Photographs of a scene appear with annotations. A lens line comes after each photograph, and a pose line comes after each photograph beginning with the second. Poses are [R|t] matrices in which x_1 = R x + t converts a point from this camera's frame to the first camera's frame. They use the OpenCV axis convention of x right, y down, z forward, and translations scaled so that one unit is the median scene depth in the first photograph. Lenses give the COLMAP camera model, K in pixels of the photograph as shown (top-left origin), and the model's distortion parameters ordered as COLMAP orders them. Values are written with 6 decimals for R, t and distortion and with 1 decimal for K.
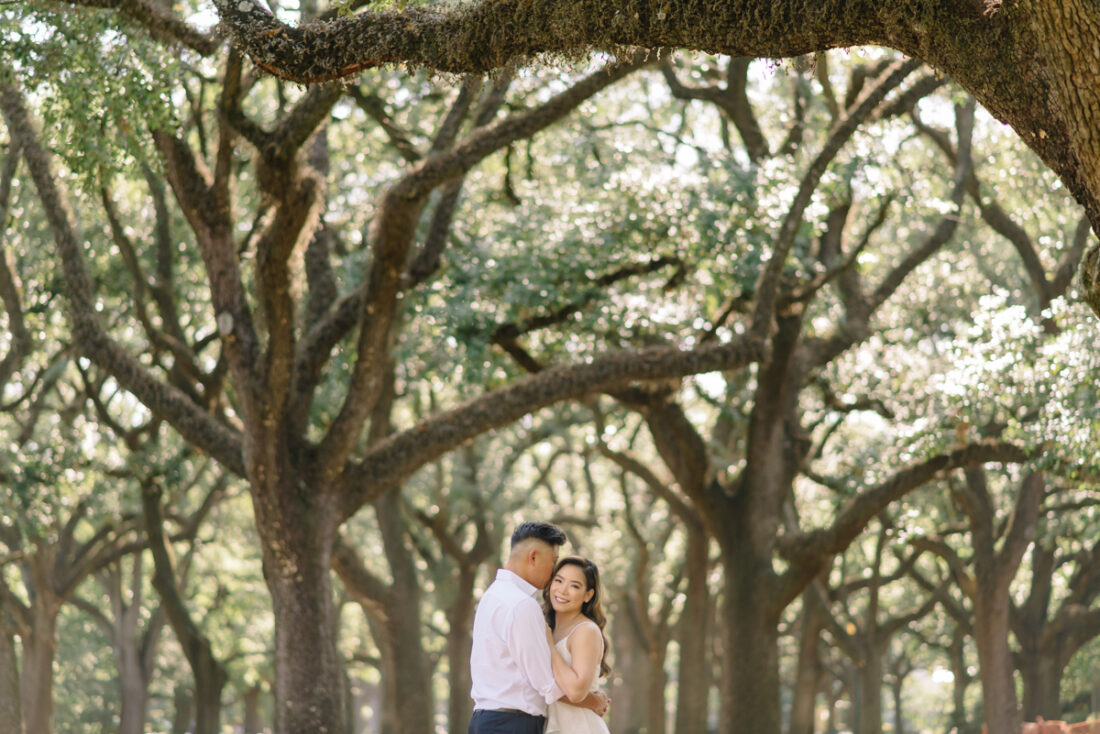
lens RADIAL K [[2795.0, 0, 549.7], [0, 2795.0, 395.5], [0, 0, 1]] dist [0.071103, -0.241839]
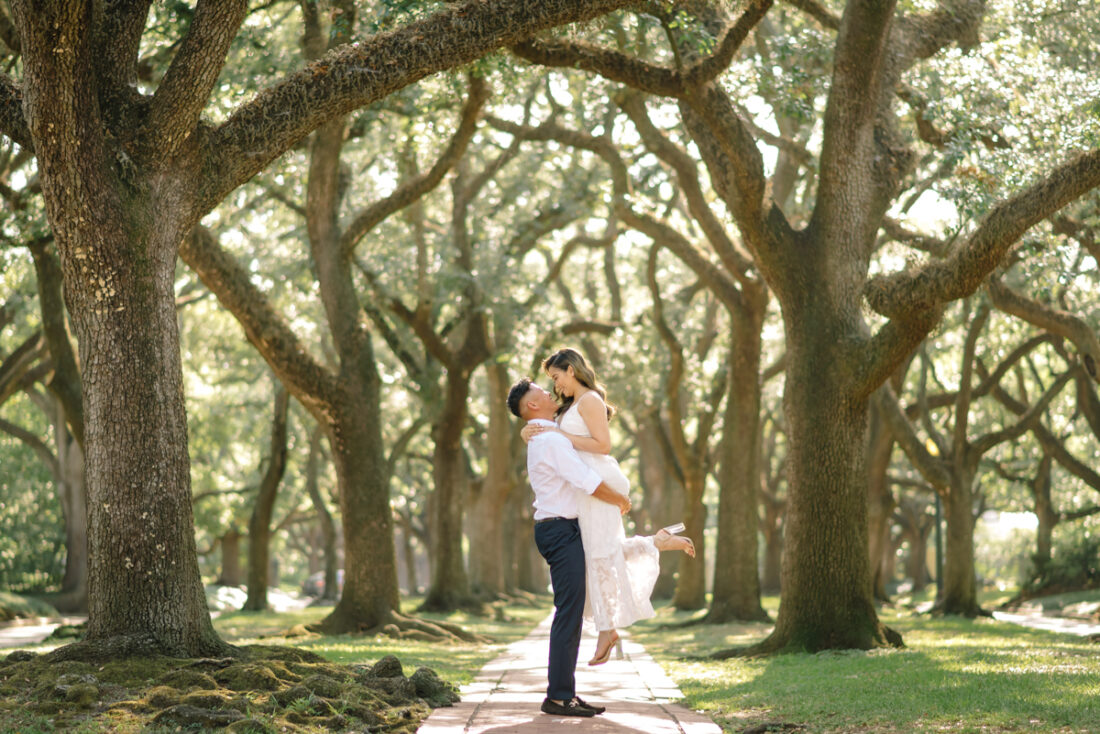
lens RADIAL K [[2795.0, 0, 549.7], [0, 2795.0, 395.5], [0, 0, 1]] dist [0.071103, -0.241839]
pose [[0.999907, -0.004535, -0.012827, 0.006532], [0.005169, 0.998747, 0.049786, 0.025266], [0.012585, -0.049848, 0.998678, 0.175019]]
